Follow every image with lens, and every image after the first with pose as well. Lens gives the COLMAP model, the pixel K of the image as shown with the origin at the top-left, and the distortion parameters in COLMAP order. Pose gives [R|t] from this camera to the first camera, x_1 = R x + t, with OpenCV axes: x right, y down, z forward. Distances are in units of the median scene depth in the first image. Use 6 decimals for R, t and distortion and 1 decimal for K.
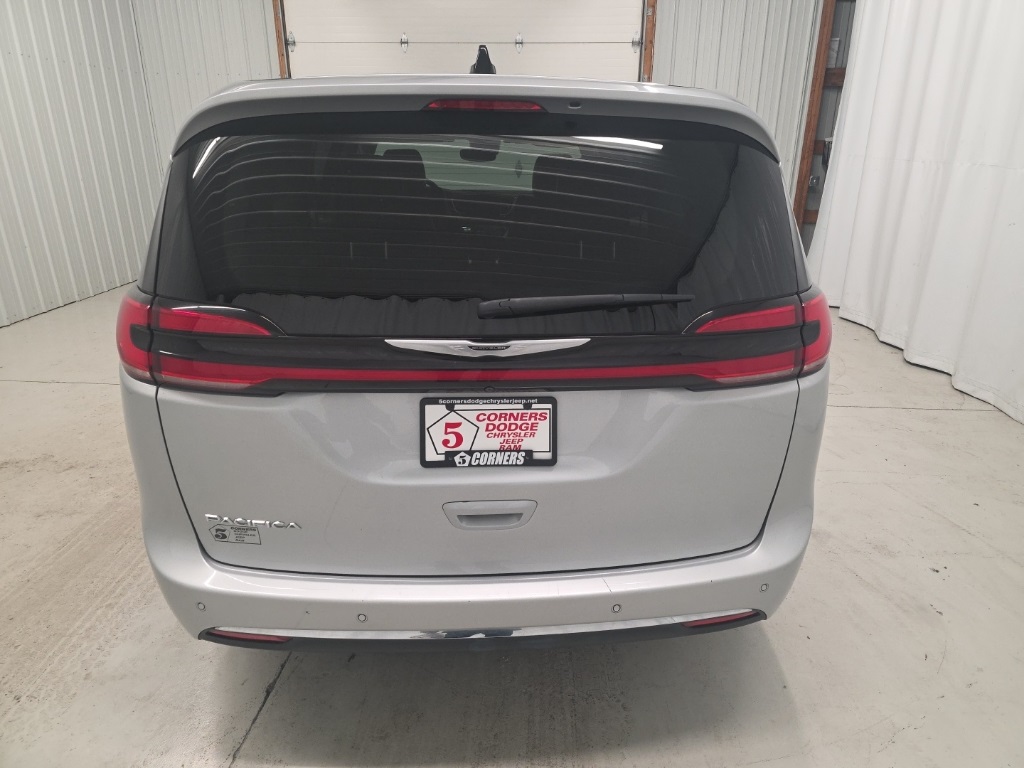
lens RADIAL K [[675.1, 0, 510.1], [0, 675.1, 378.7], [0, 0, 1]] dist [0.063124, -0.059469]
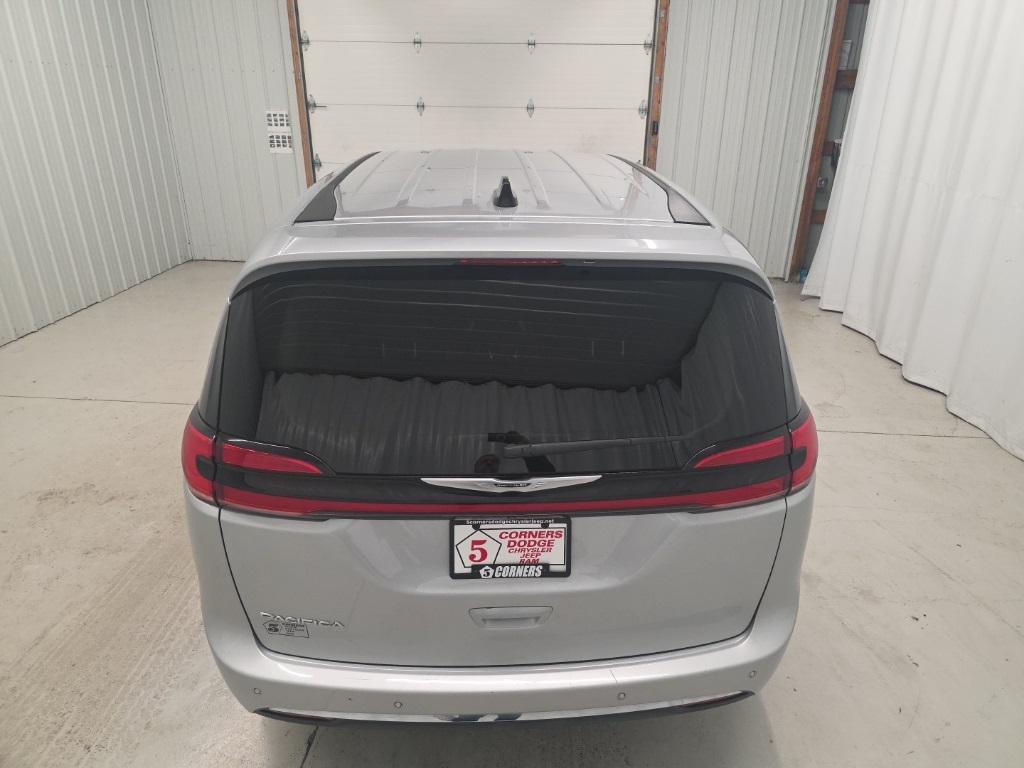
lens RADIAL K [[670.9, 0, 514.5], [0, 670.9, 379.9], [0, 0, 1]] dist [0.061972, -0.061156]
pose [[0.999962, 0.007265, -0.004858, -0.012930], [-0.007038, 0.998953, 0.045201, -0.152877], [0.005181, -0.045165, 0.998966, -0.068500]]
